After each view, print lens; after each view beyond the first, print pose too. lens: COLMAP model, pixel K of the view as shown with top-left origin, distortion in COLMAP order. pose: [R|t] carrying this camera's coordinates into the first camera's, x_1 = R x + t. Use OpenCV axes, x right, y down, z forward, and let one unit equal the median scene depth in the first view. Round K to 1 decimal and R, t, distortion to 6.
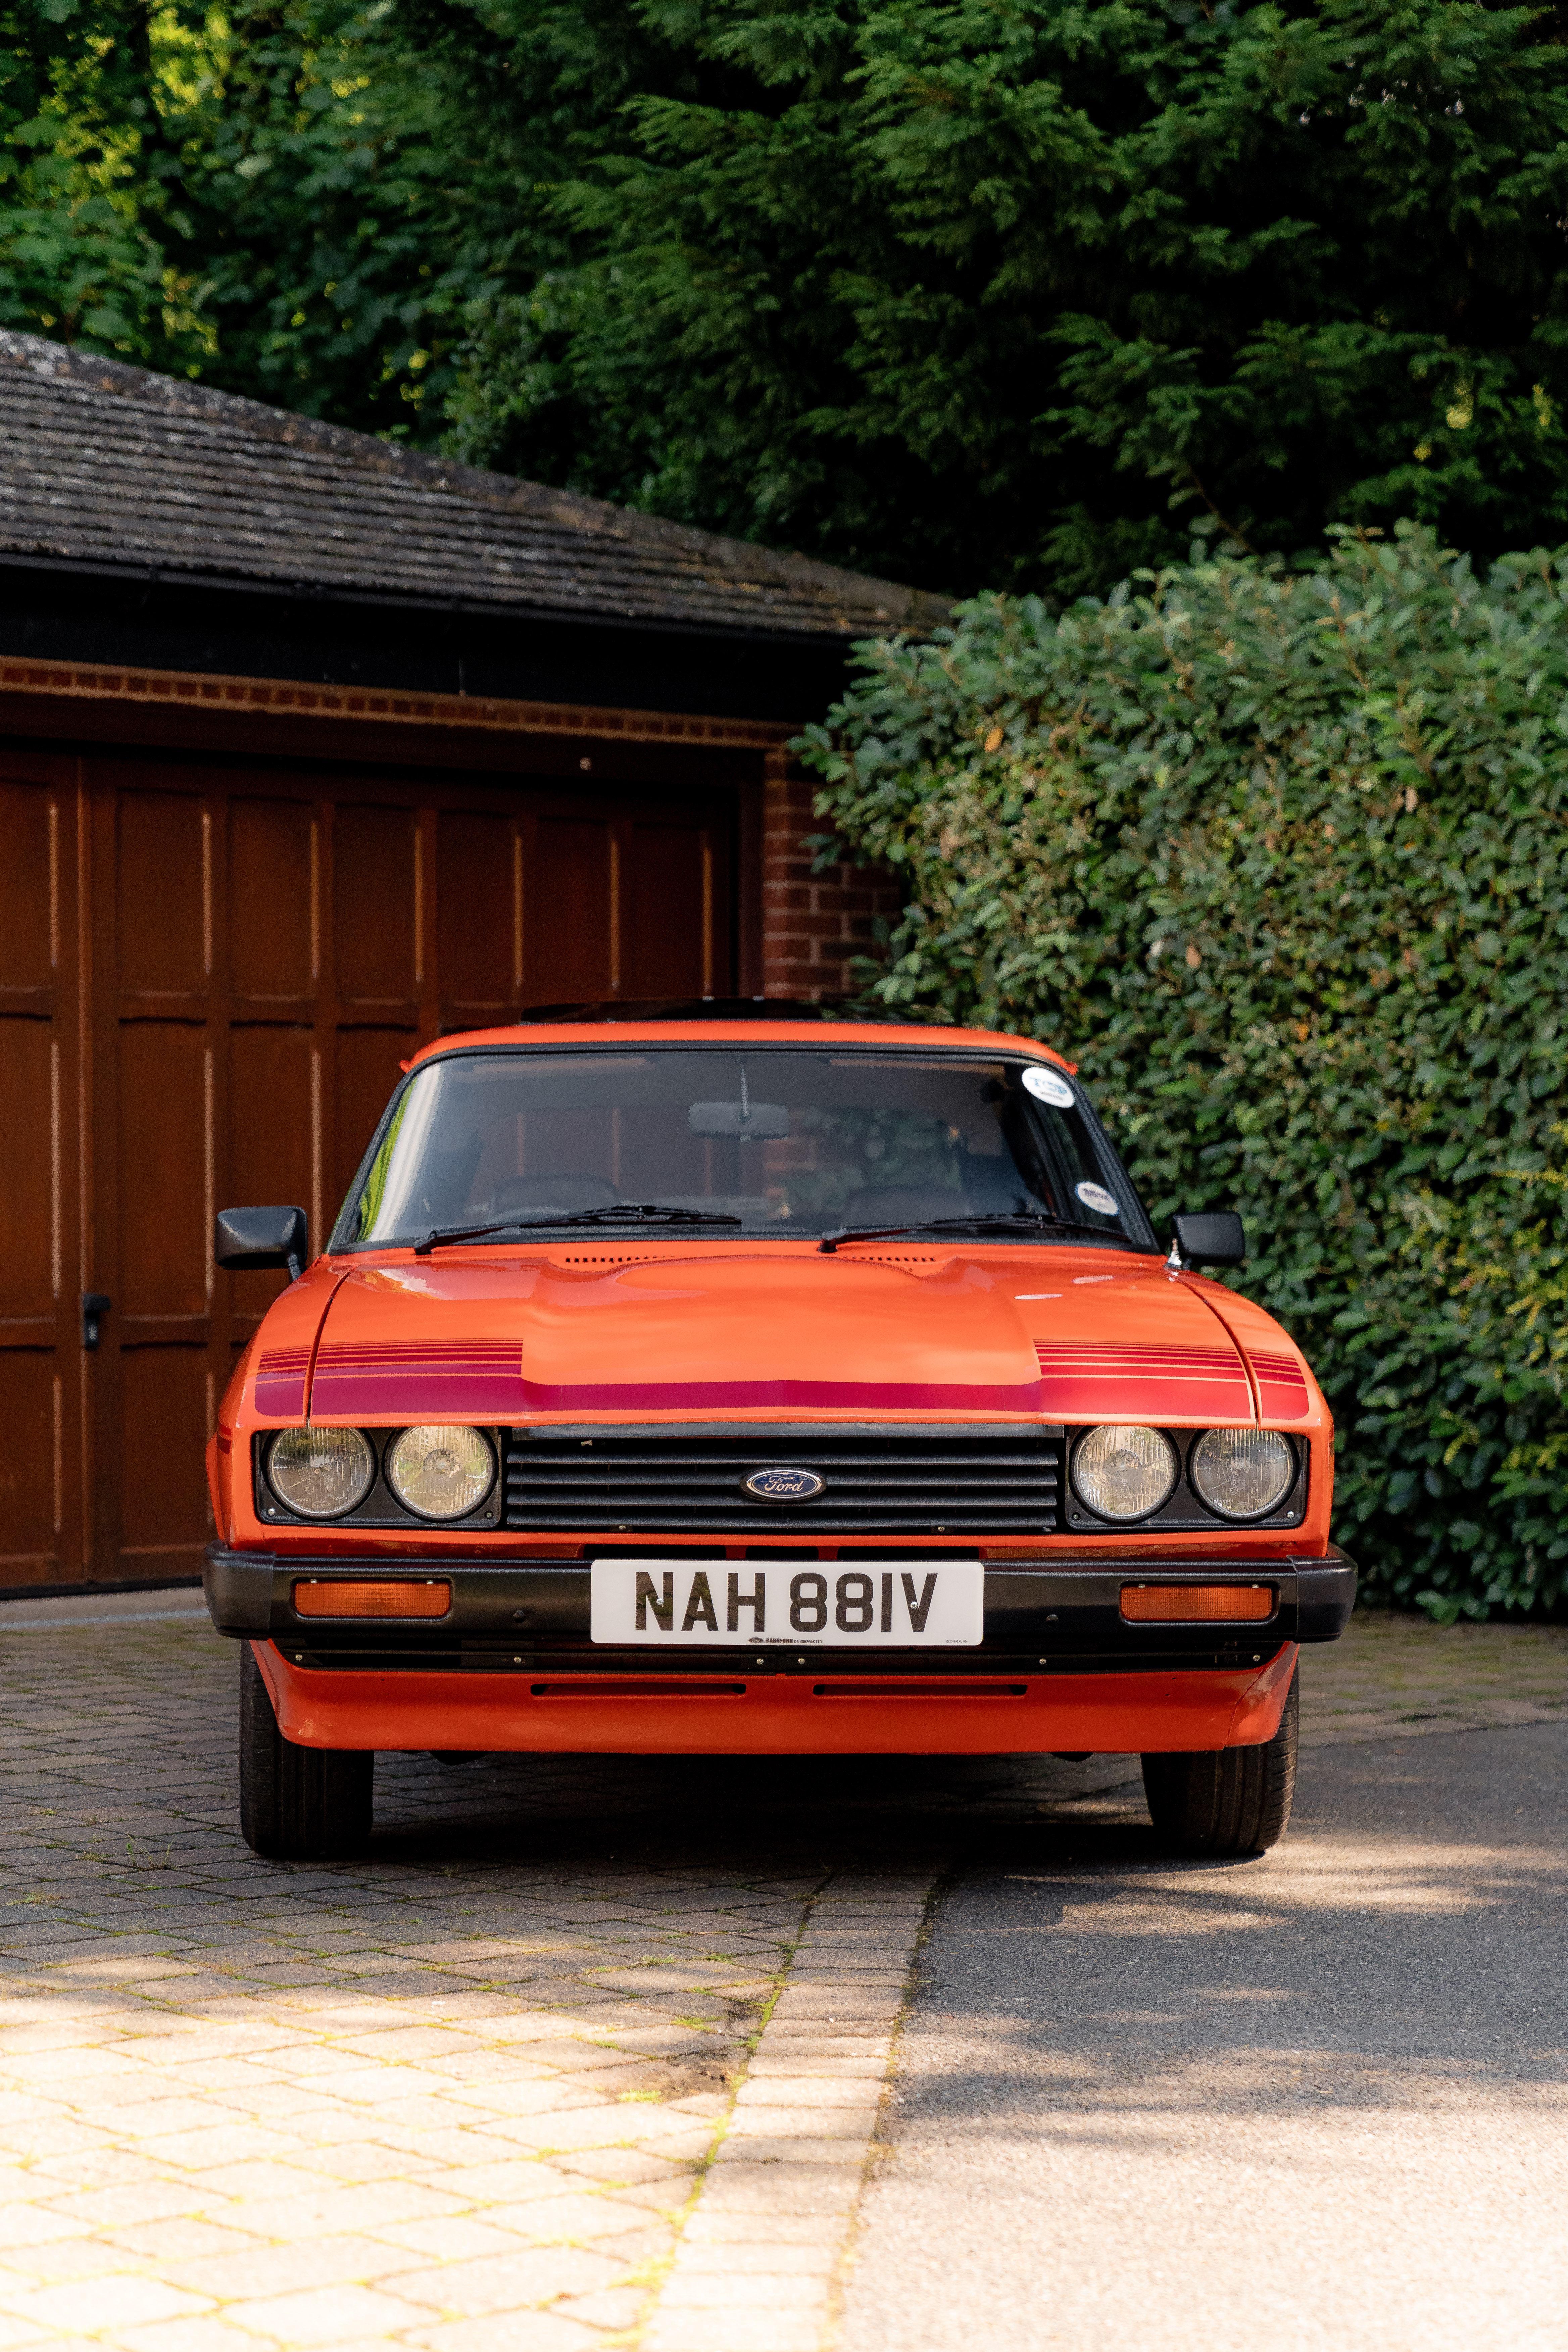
lens RADIAL K [[4592.7, 0, 781.2], [0, 4592.7, 1217.4], [0, 0, 1]] dist [0.116658, -0.193039]
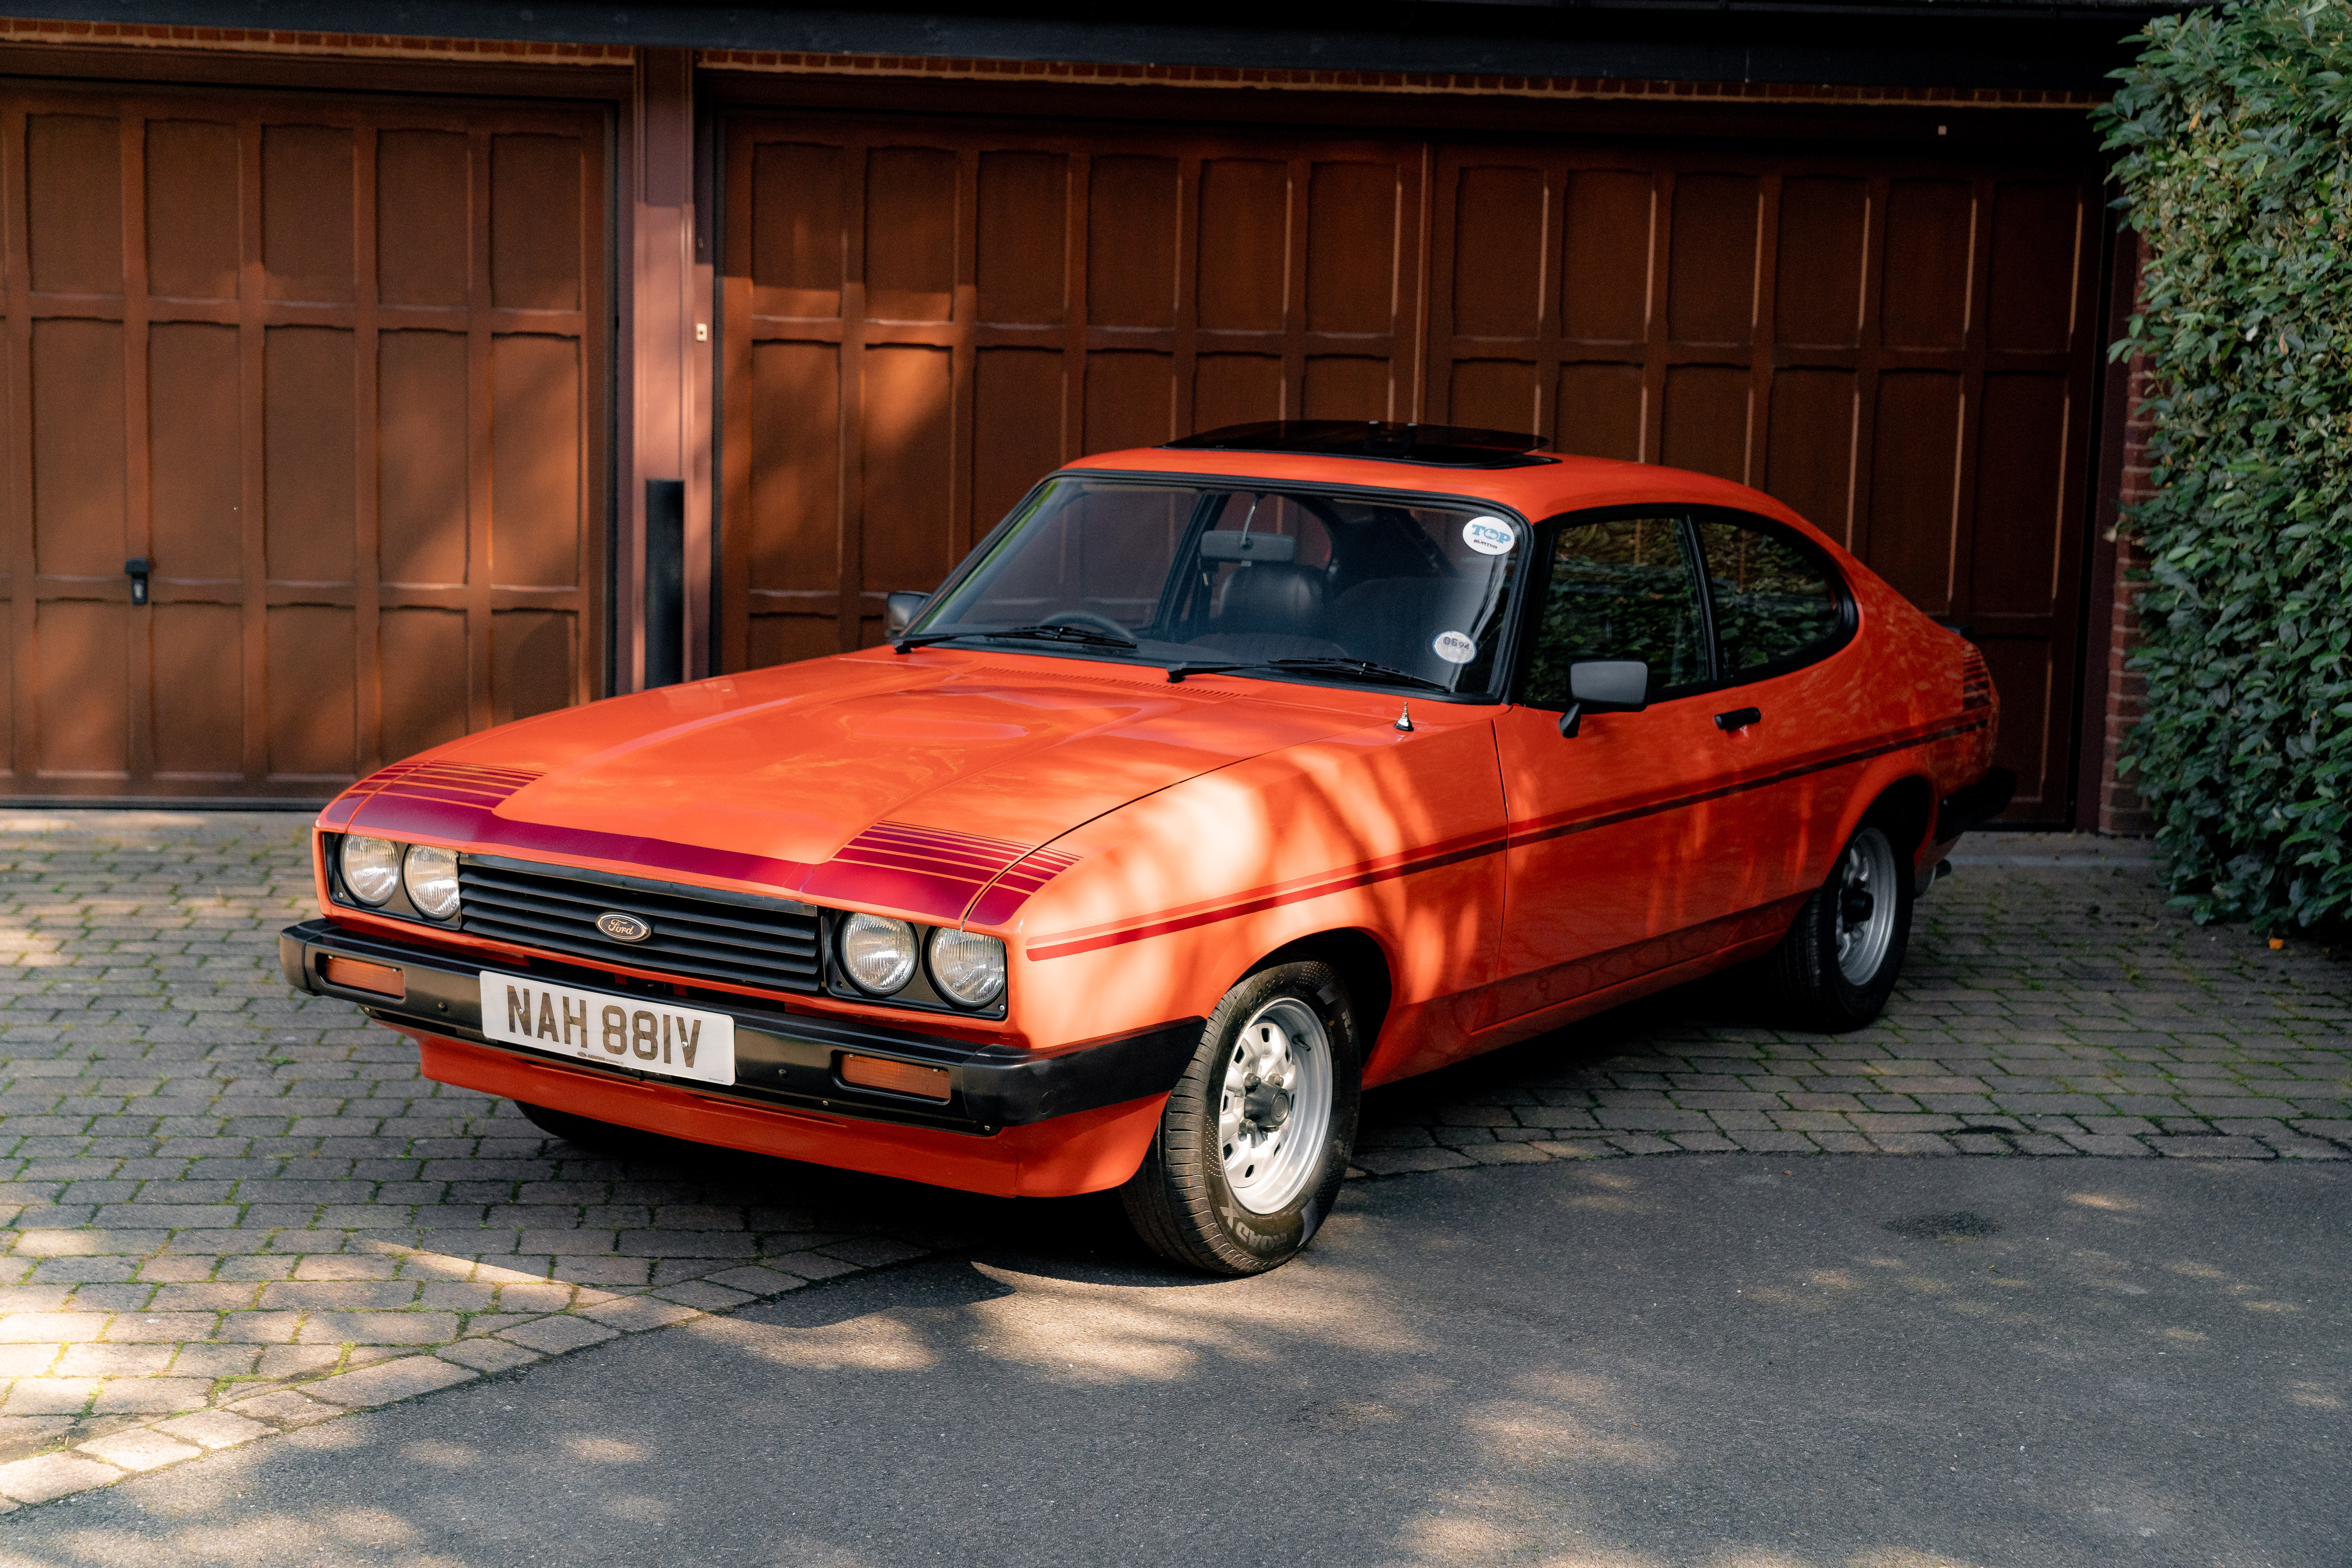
lens RADIAL K [[3556.4, 0, 1180.4], [0, 3556.4, 775.2], [0, 0, 1]] dist [0.090798, 0.006979]
pose [[0.820775, 0.104229, -0.561663, 0.357709], [-0.033742, 0.990343, 0.134472, -0.061935], [0.570255, -0.091420, 0.816365, 0.189651]]
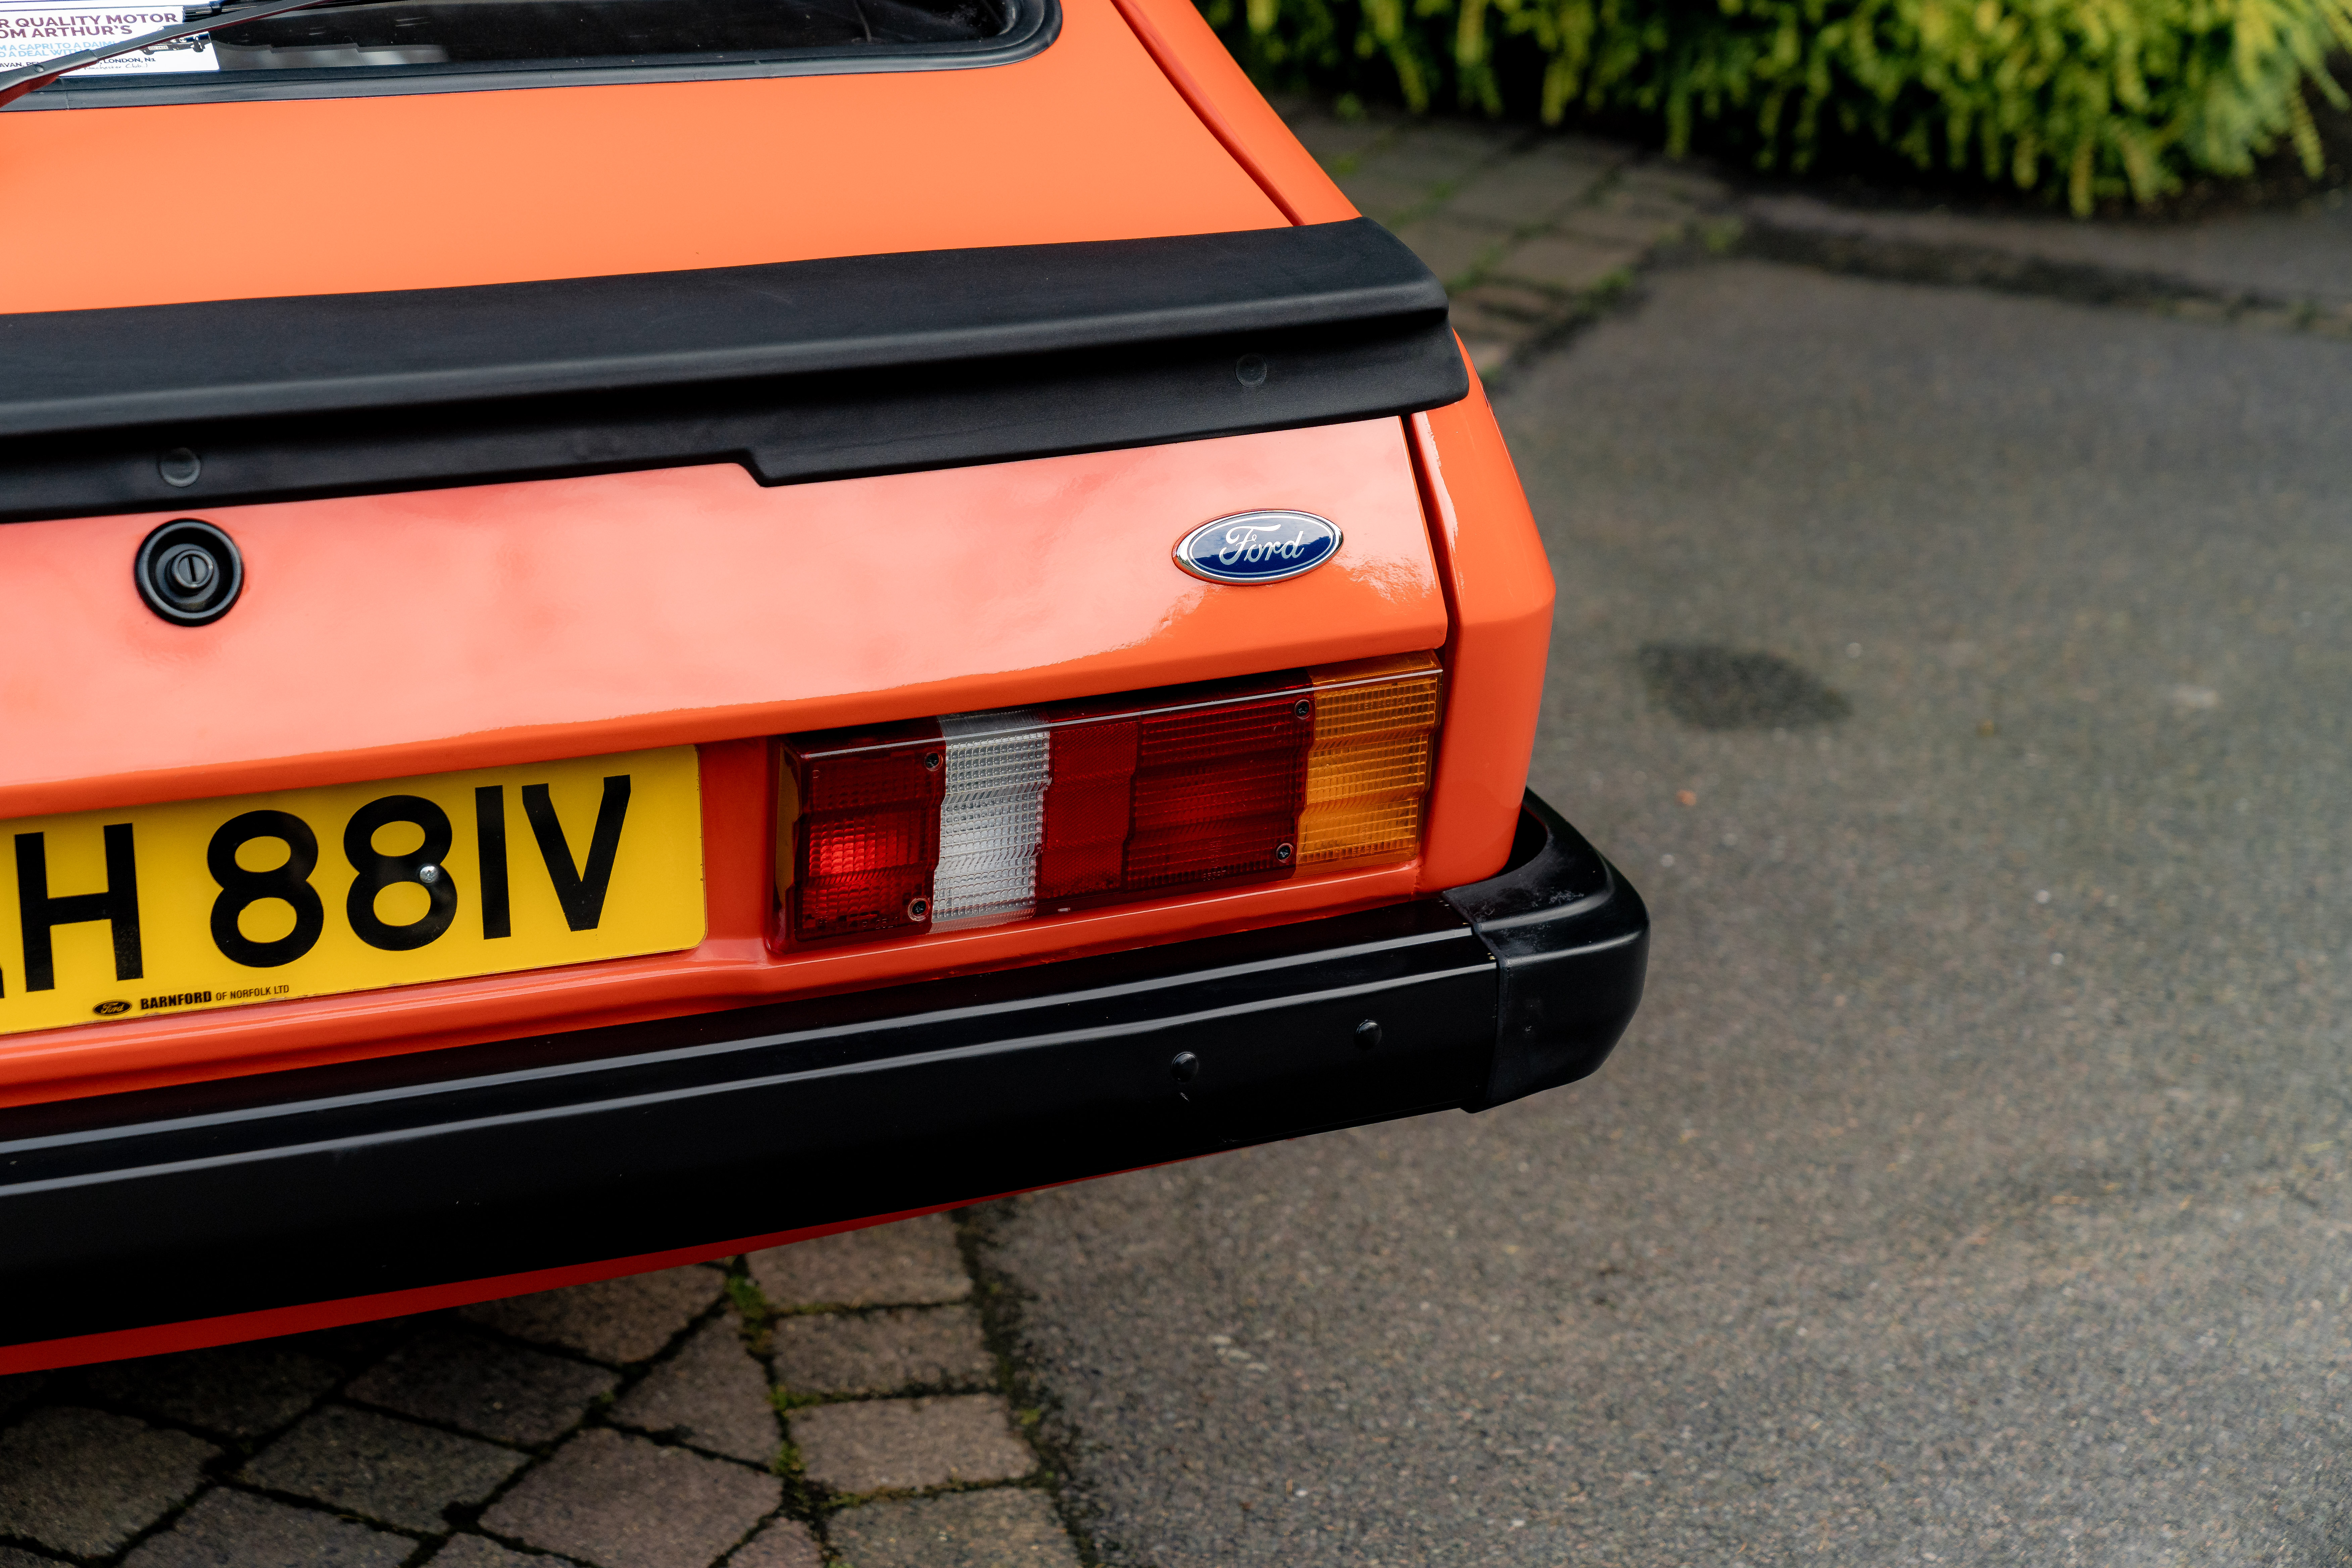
lens RADIAL K [[4592.7, 0, 1173.8], [0, 4592.7, 783.1], [0, 0, 1]] dist [0.116658, -0.193039]
pose [[0.902730, -0.126597, 0.411159, -0.075143], [-0.037486, 0.928940, 0.368328, -0.051366], [-0.428572, -0.347913, 0.833836, 0.420918]]
